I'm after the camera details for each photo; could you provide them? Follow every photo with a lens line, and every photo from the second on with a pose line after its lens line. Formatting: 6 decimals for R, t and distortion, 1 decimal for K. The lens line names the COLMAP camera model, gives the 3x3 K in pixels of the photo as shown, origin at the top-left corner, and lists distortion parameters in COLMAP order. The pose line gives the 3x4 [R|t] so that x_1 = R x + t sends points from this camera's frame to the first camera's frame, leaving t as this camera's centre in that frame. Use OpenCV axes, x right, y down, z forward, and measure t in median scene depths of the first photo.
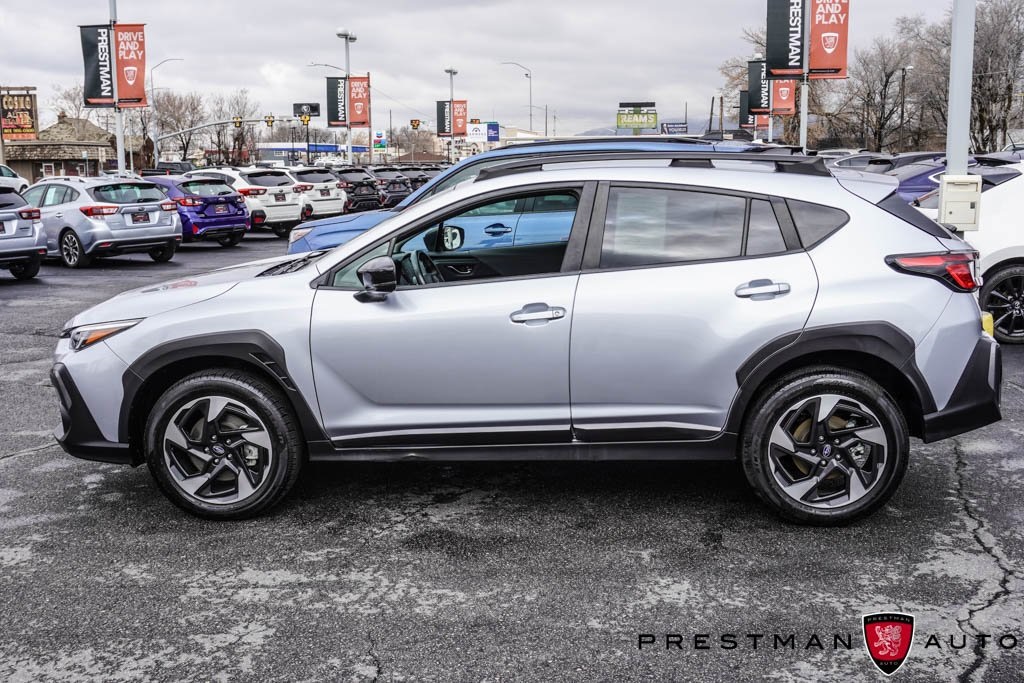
lens RADIAL K [[1105.1, 0, 512.0], [0, 1105.1, 341.5], [0, 0, 1]] dist [-0.005134, 0.039152]
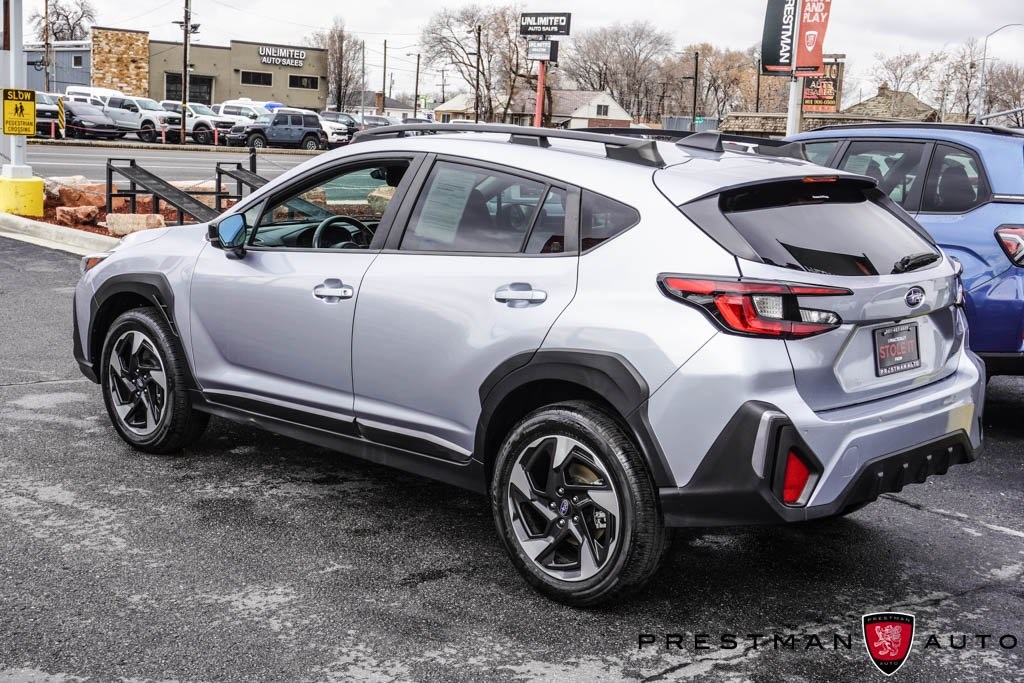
lens RADIAL K [[1300.5, 0, 512.0], [0, 1300.5, 341.5], [0, 0, 1]] dist [0.004797, 0.030396]
pose [[0.785325, 0.150087, -0.600615, 0.787580], [-0.156629, 0.986773, 0.041787, -0.050891], [0.598943, 0.061257, 0.798445, 0.222551]]
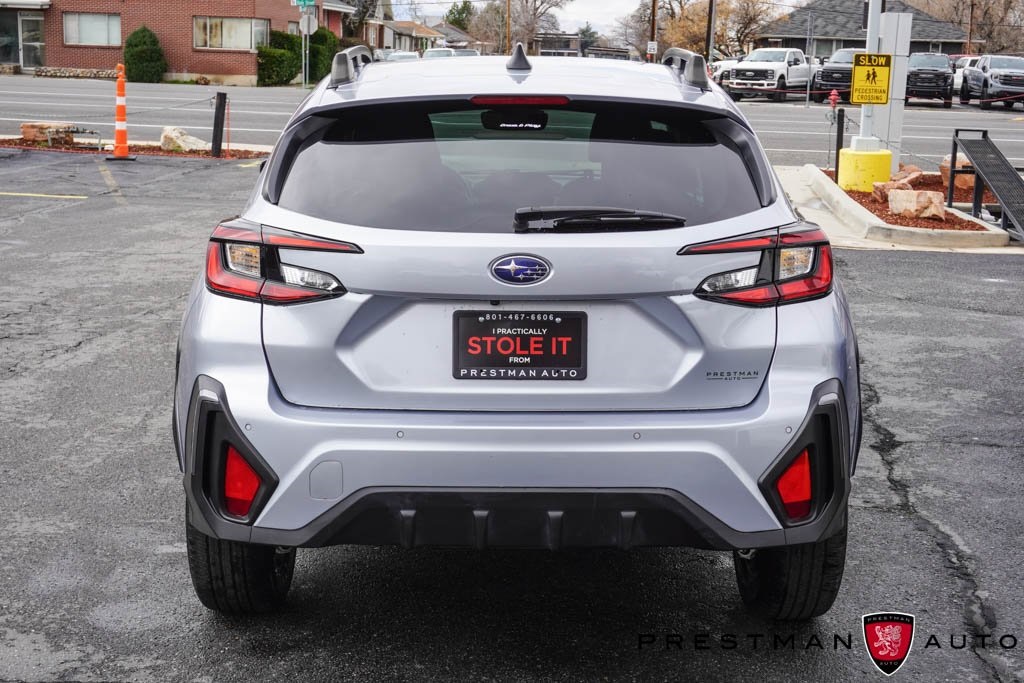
lens RADIAL K [[1469.2, 0, 512.0], [0, 1469.2, 341.5], [0, 0, 1]] dist [0.002662, 0.037781]
pose [[0.094086, 0.198982, -0.975476, 1.142969], [-0.182825, 0.966613, 0.179541, -0.179354], [0.978633, 0.161450, 0.127324, 1.033928]]
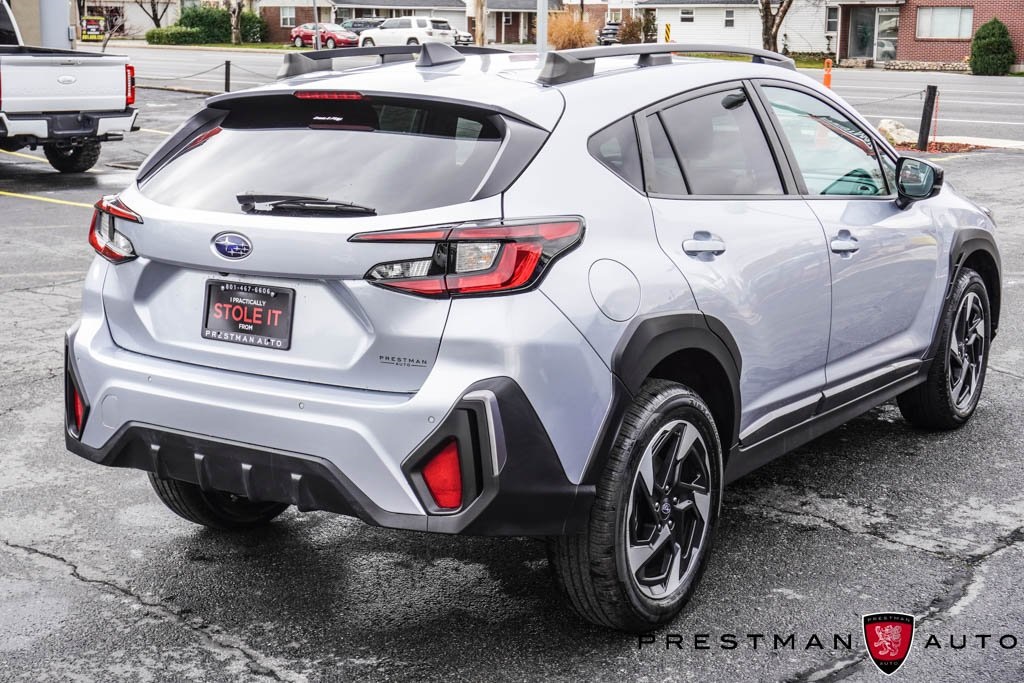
lens RADIAL K [[1435.7, 0, 512.0], [0, 1435.7, 341.5], [0, 0, 1]] dist [0.011472, 0.062468]
pose [[-0.473142, 0.187182, -0.860871, 1.055691], [-0.144069, 0.947574, 0.285216, -0.279894], [0.869126, 0.258972, -0.421370, 1.587684]]
